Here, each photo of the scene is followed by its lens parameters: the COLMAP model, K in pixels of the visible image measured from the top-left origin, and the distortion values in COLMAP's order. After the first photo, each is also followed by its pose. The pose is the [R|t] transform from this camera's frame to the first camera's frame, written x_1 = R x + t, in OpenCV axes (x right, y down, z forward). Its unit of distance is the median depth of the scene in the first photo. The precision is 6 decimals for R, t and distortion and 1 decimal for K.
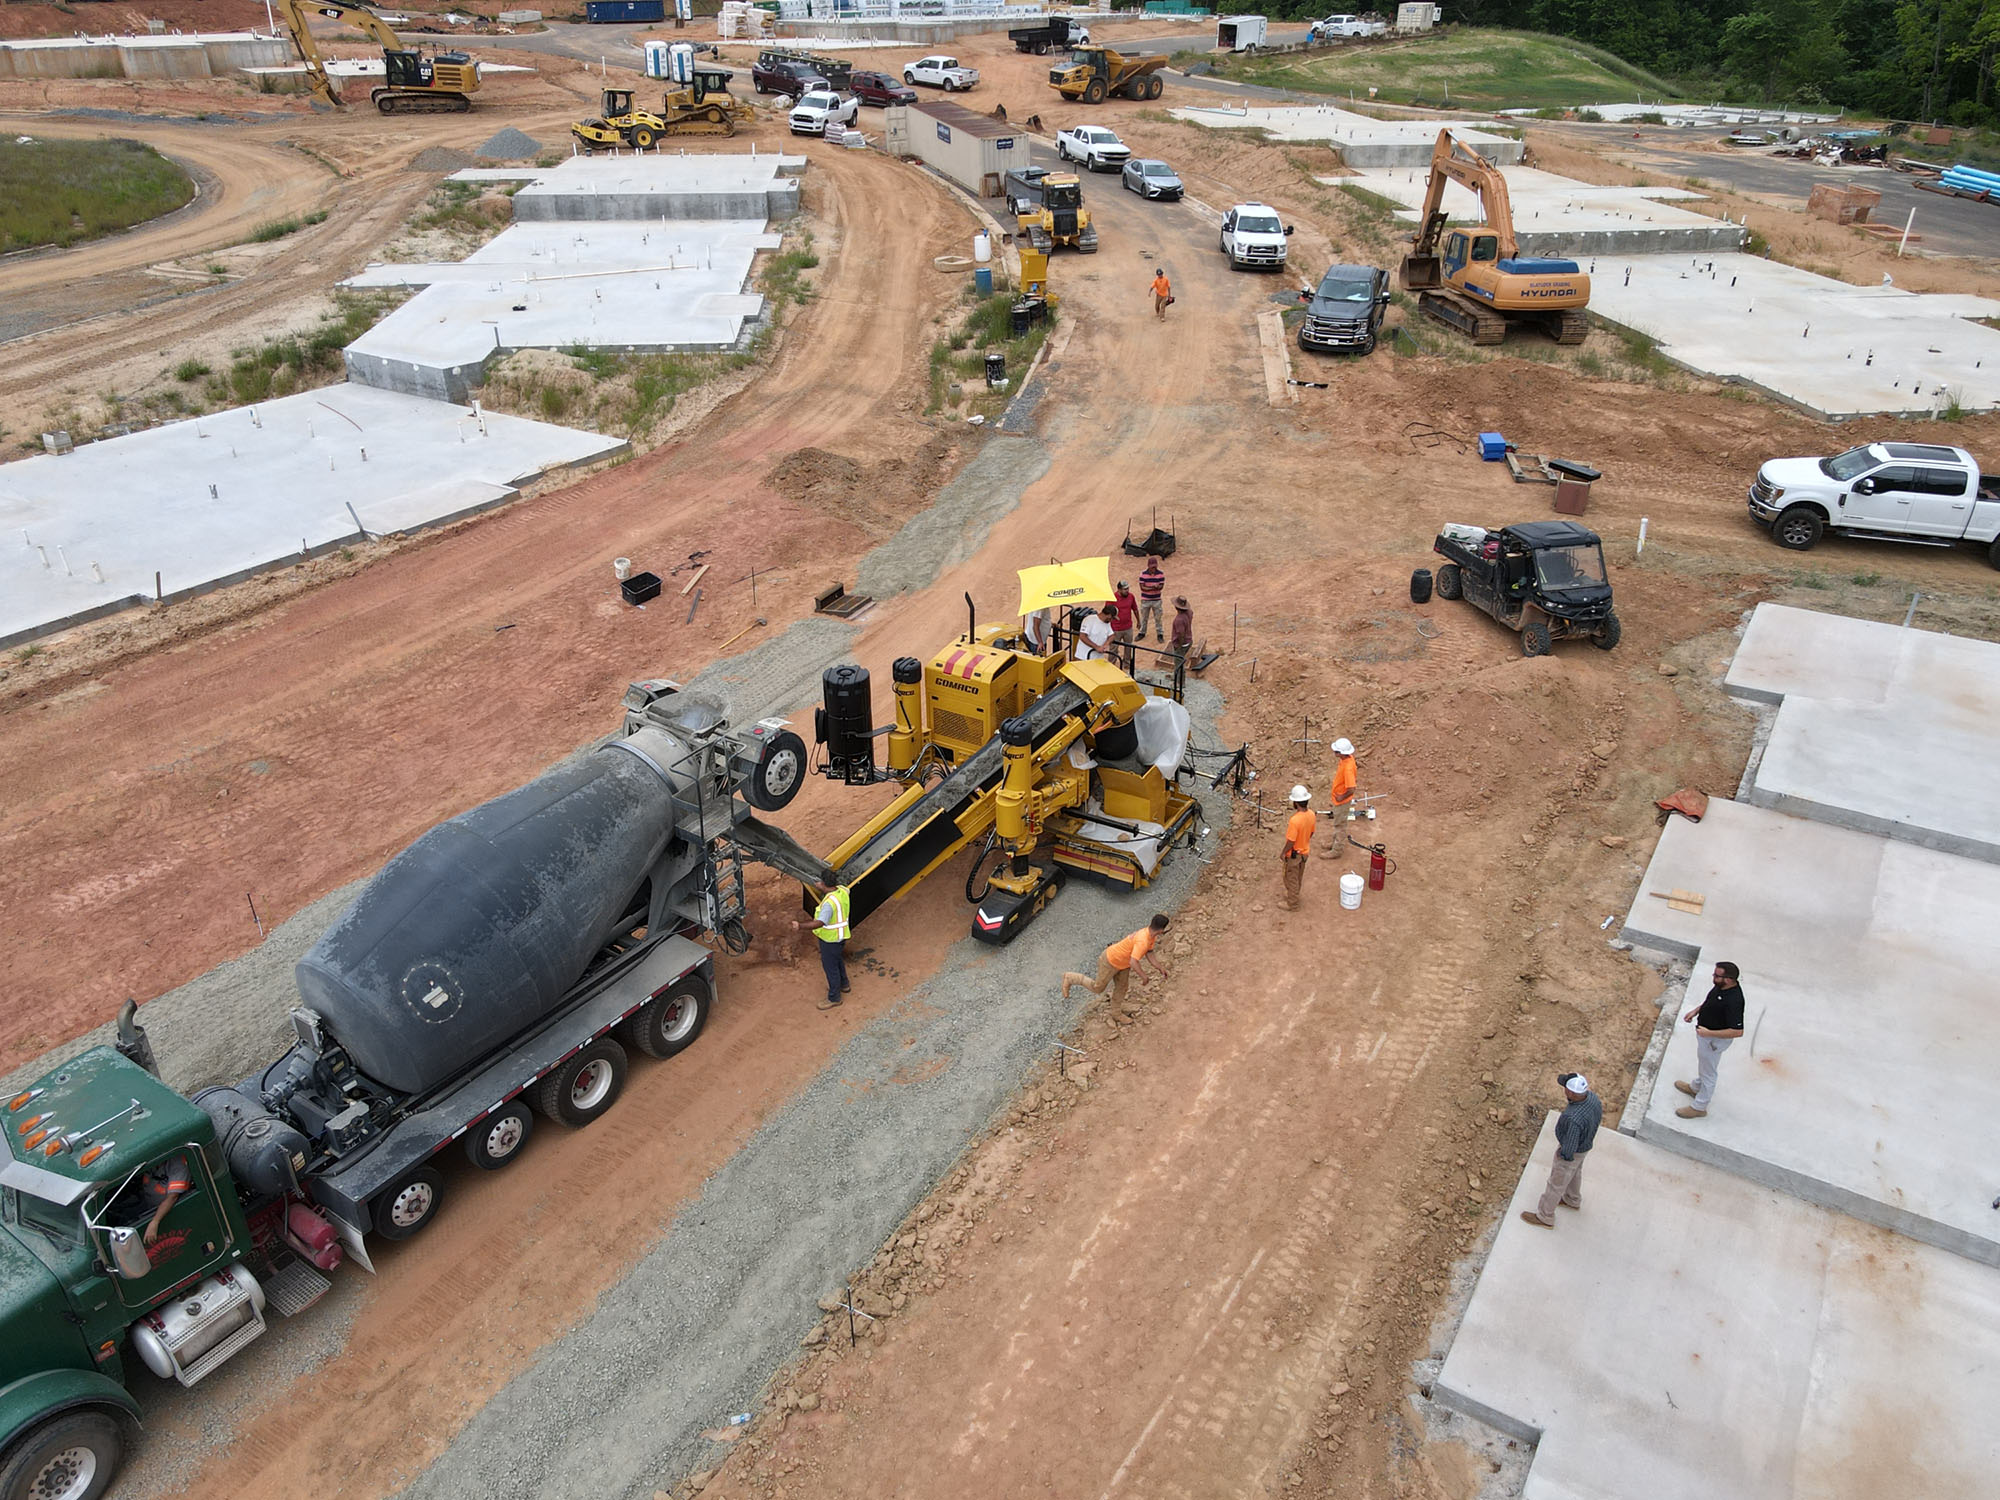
lens RADIAL K [[1393.7, 0, 1000.0], [0, 1393.7, 750.0], [0, 0, 1]] dist [0.012582, 0.003972]
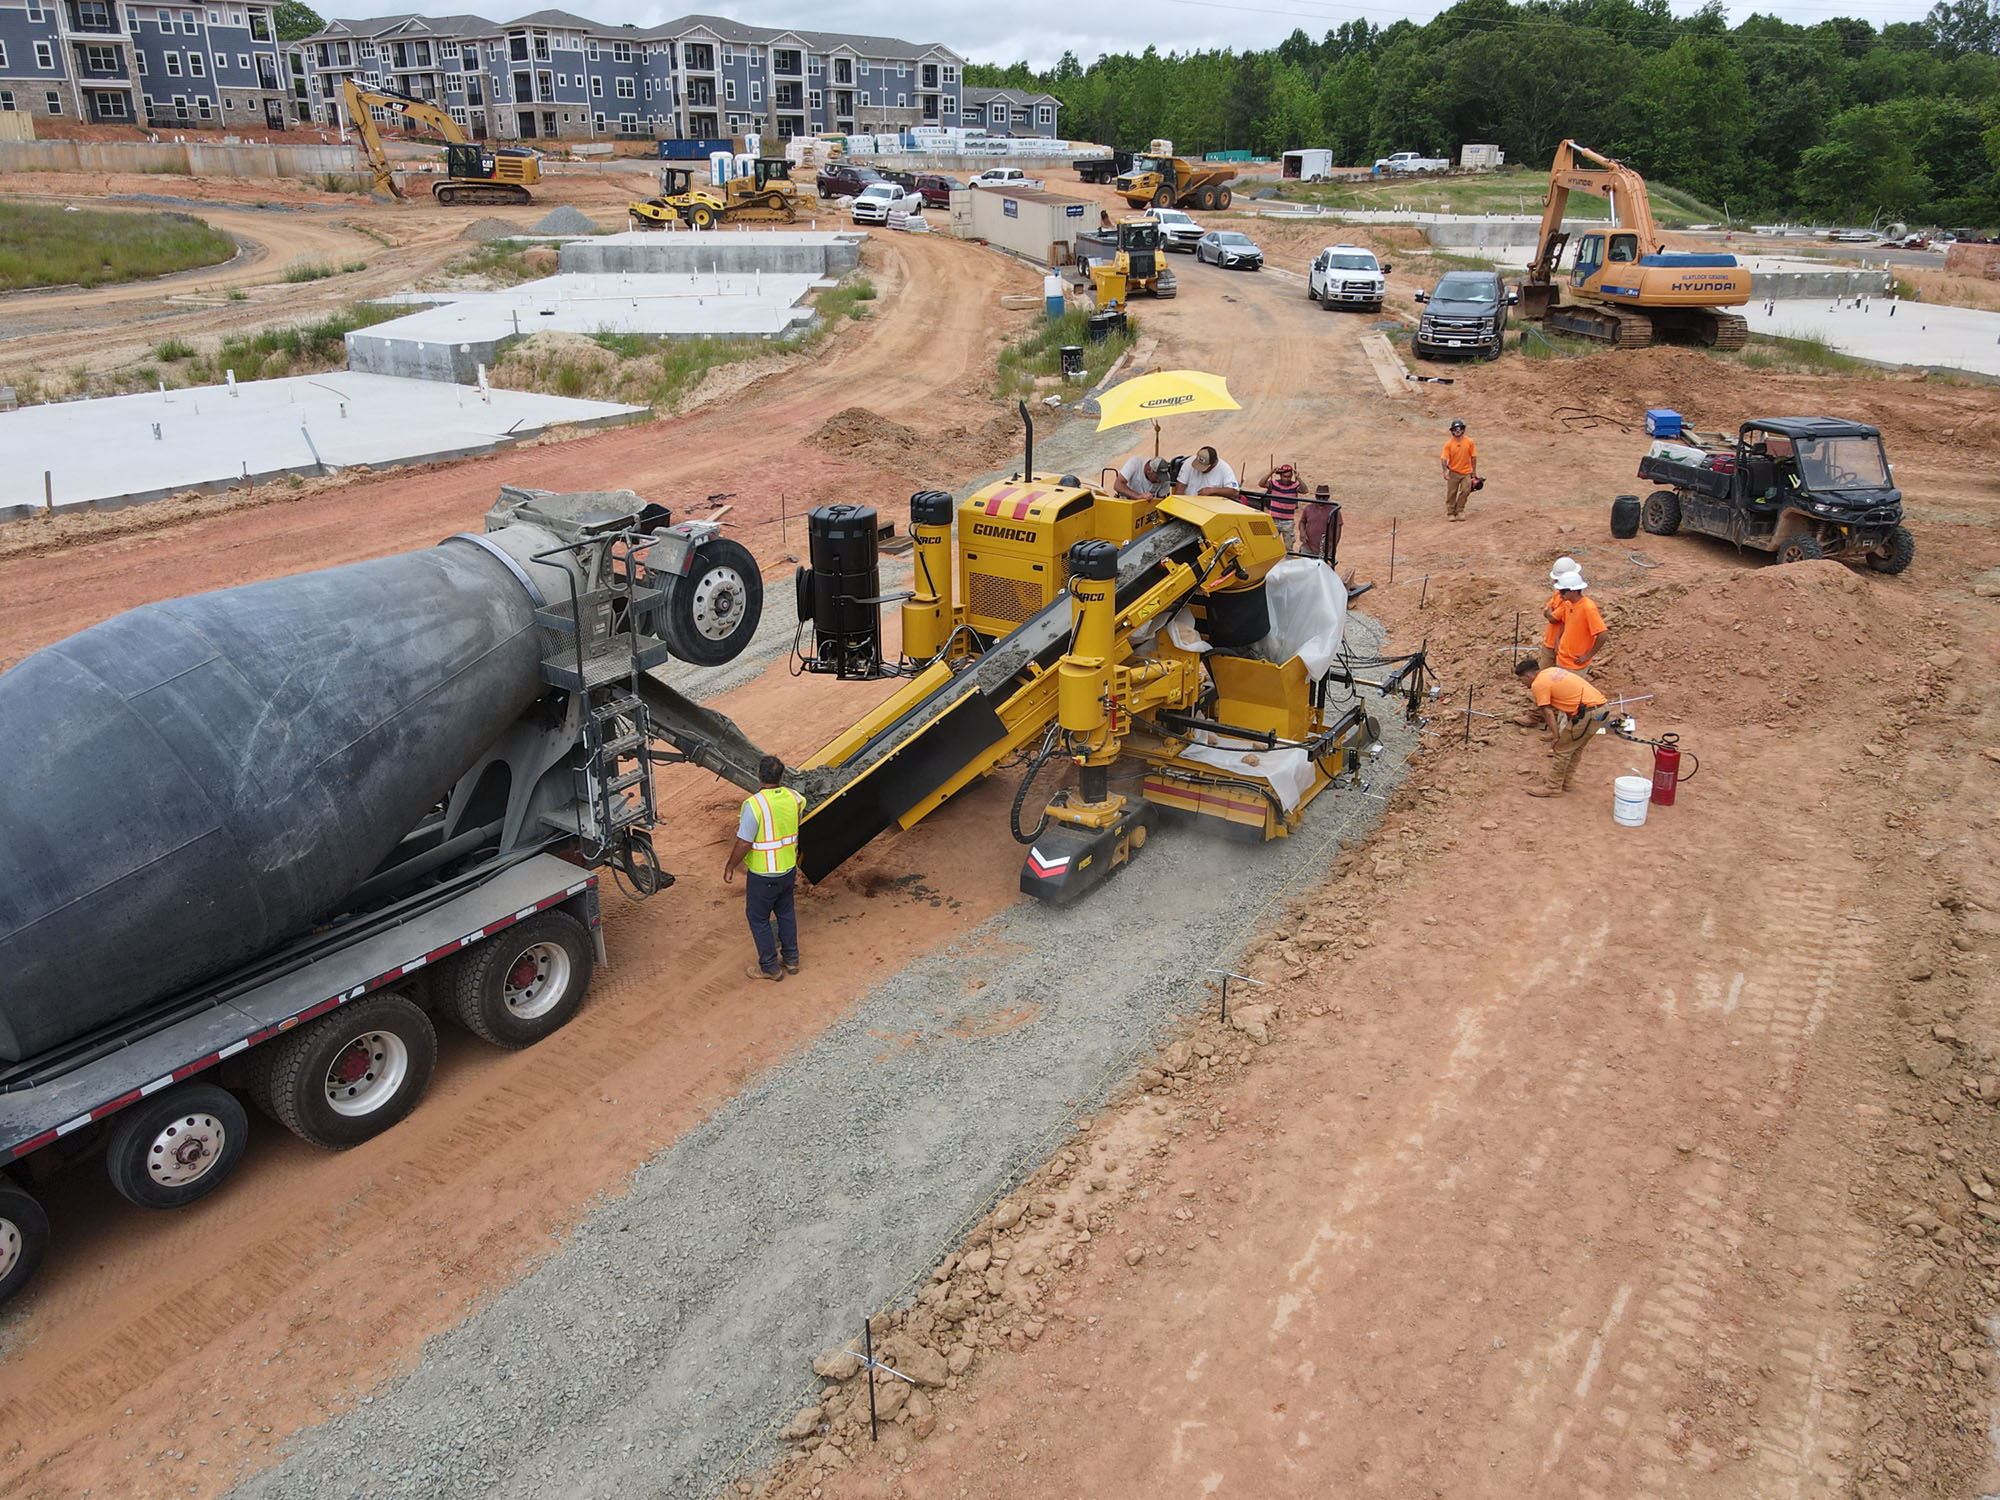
lens RADIAL K [[1418.8, 0, 1000.0], [0, 1418.8, 750.0], [0, 0, 1]] dist [0.022116, -0.004307]
pose [[0.999207, 0.010610, -0.038377, -0.019795], [-0.014628, 0.994261, -0.105979, 0.112772], [0.037032, 0.106456, 0.993628, 0.220662]]
